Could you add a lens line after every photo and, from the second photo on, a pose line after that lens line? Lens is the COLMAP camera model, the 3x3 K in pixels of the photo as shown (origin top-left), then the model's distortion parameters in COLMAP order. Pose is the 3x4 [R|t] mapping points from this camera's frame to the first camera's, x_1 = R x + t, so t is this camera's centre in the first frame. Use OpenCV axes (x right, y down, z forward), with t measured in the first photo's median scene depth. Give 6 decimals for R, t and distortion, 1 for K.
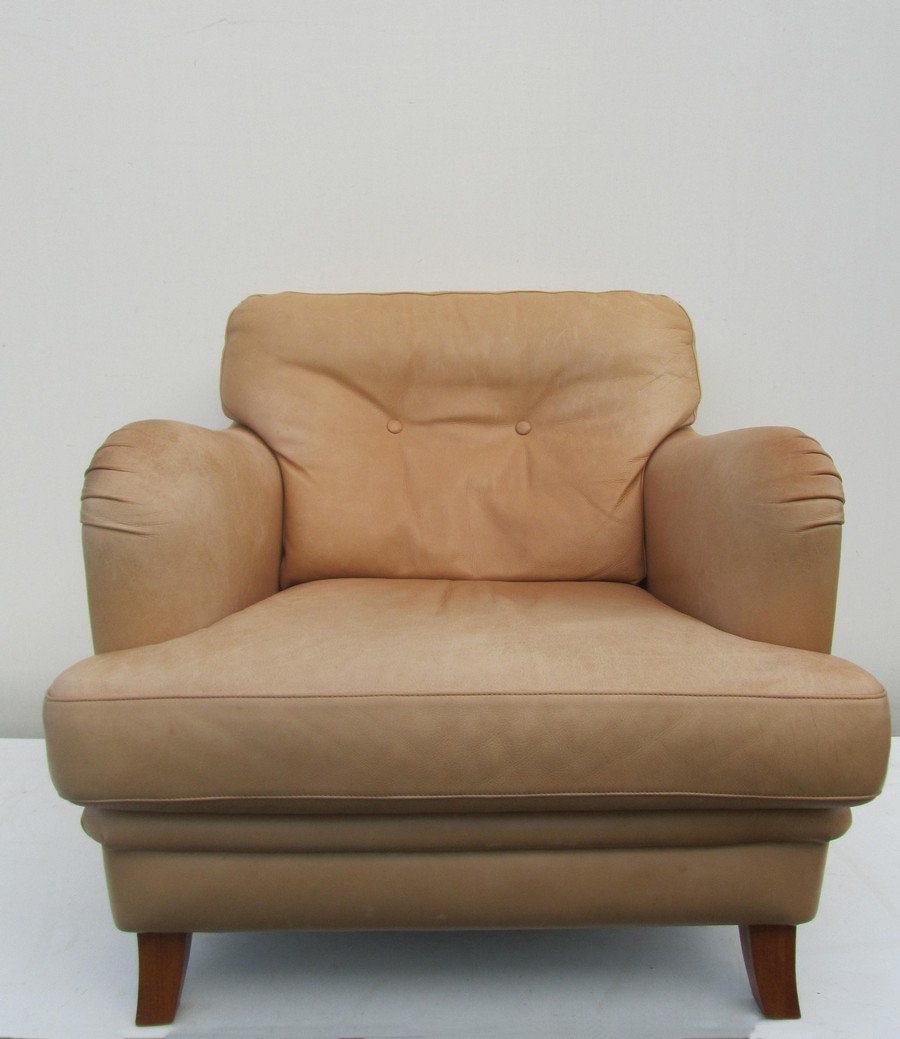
lens RADIAL K [[1027.8, 0, 451.9], [0, 1027.8, 498.2], [0, 0, 1]] dist [0.001518, 0.000190]
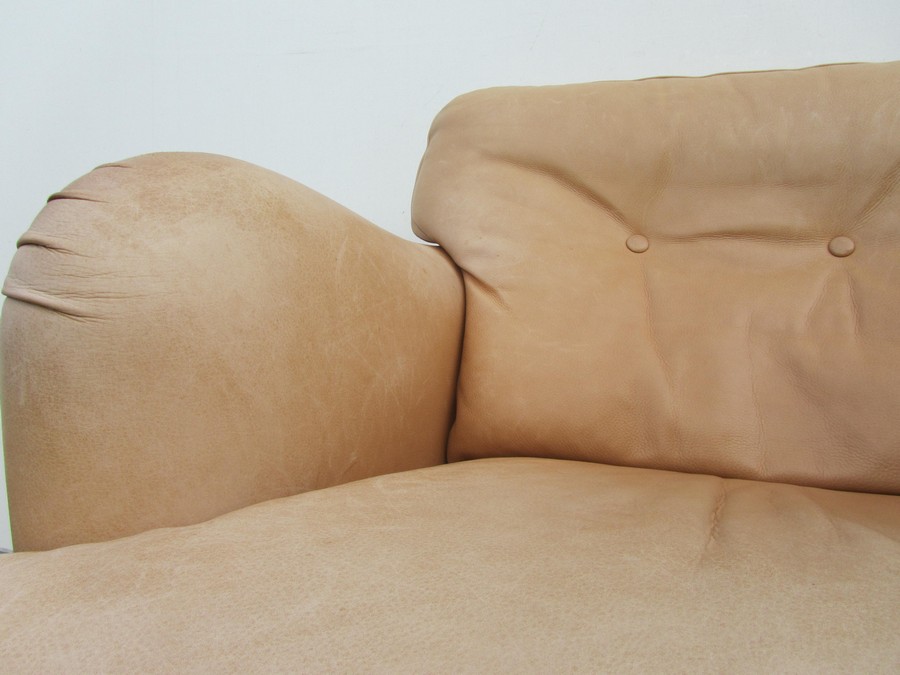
lens RADIAL K [[720.8, 0, 473.8], [0, 720.8, 335.8], [0, 0, 1]] dist [-0.041538, 0.005629]
pose [[0.953432, 0.037079, -0.299320, -0.014571], [-0.069299, 0.992795, -0.097753, 0.047807], [0.293539, 0.113944, 0.949132, 0.543025]]
